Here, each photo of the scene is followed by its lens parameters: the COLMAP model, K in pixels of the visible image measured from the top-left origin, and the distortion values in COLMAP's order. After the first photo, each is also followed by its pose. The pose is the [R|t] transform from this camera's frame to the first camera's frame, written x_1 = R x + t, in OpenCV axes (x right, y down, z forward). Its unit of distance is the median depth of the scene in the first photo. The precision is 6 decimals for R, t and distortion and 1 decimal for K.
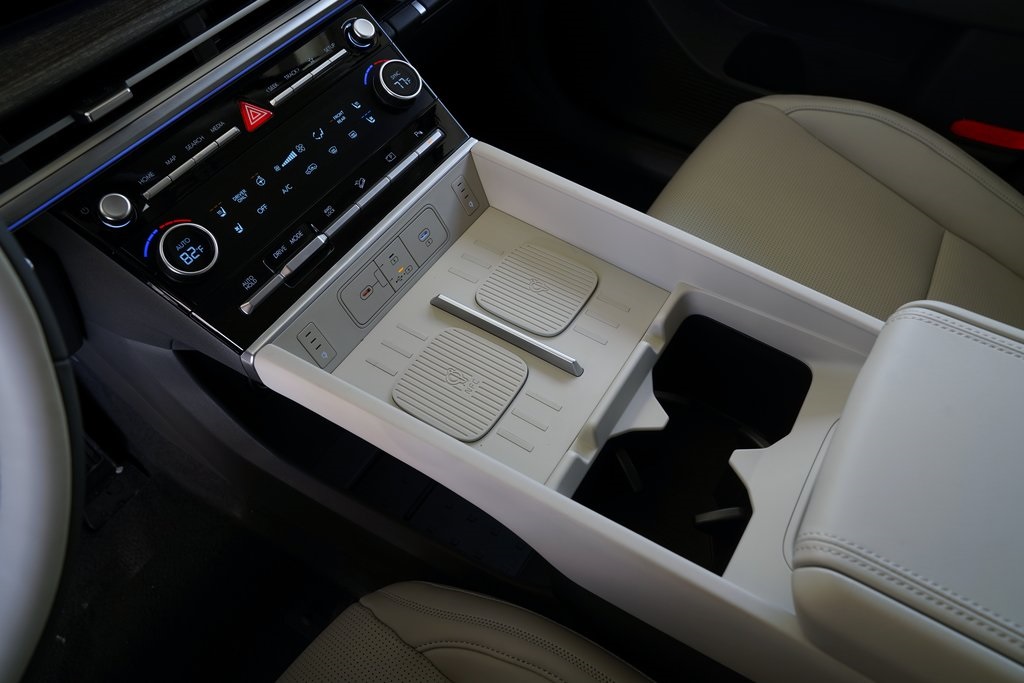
lens RADIAL K [[709.5, 0, 514.4], [0, 709.5, 339.4], [0, 0, 1]] dist [-0.129394, 0.092476]
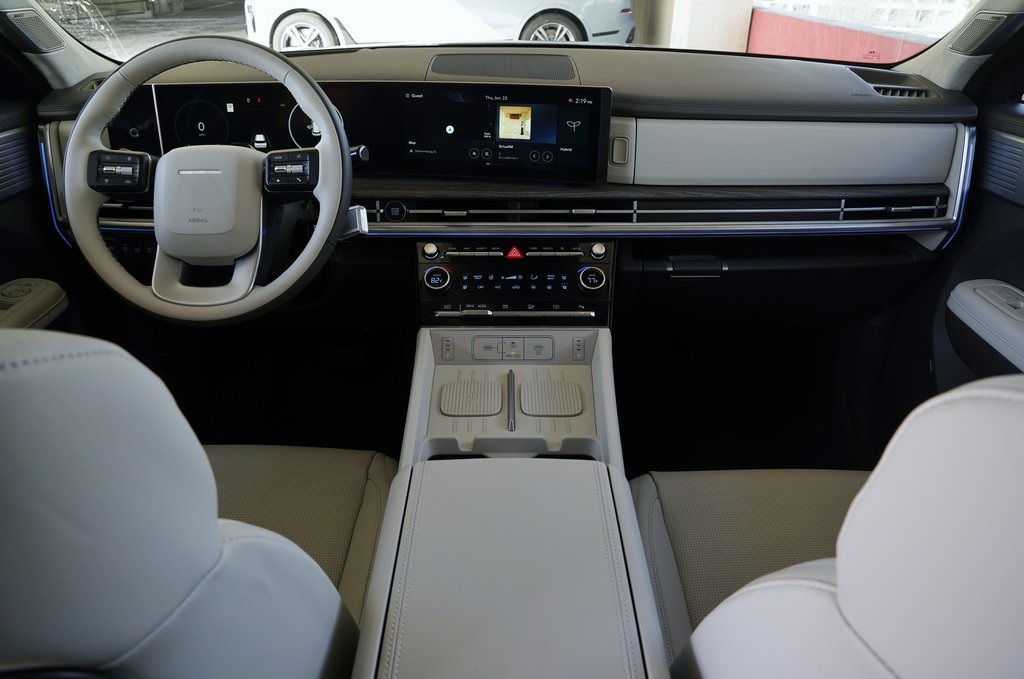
lens RADIAL K [[709.5, 0, 511.2], [0, 709.5, 338.5], [0, 0, 1]] dist [-0.129394, 0.092476]
pose [[0.543108, 0.441713, -0.714089, 1.285675], [-0.678578, 0.731784, -0.063442, -0.007296], [0.494536, 0.519021, 0.697174, -0.334238]]
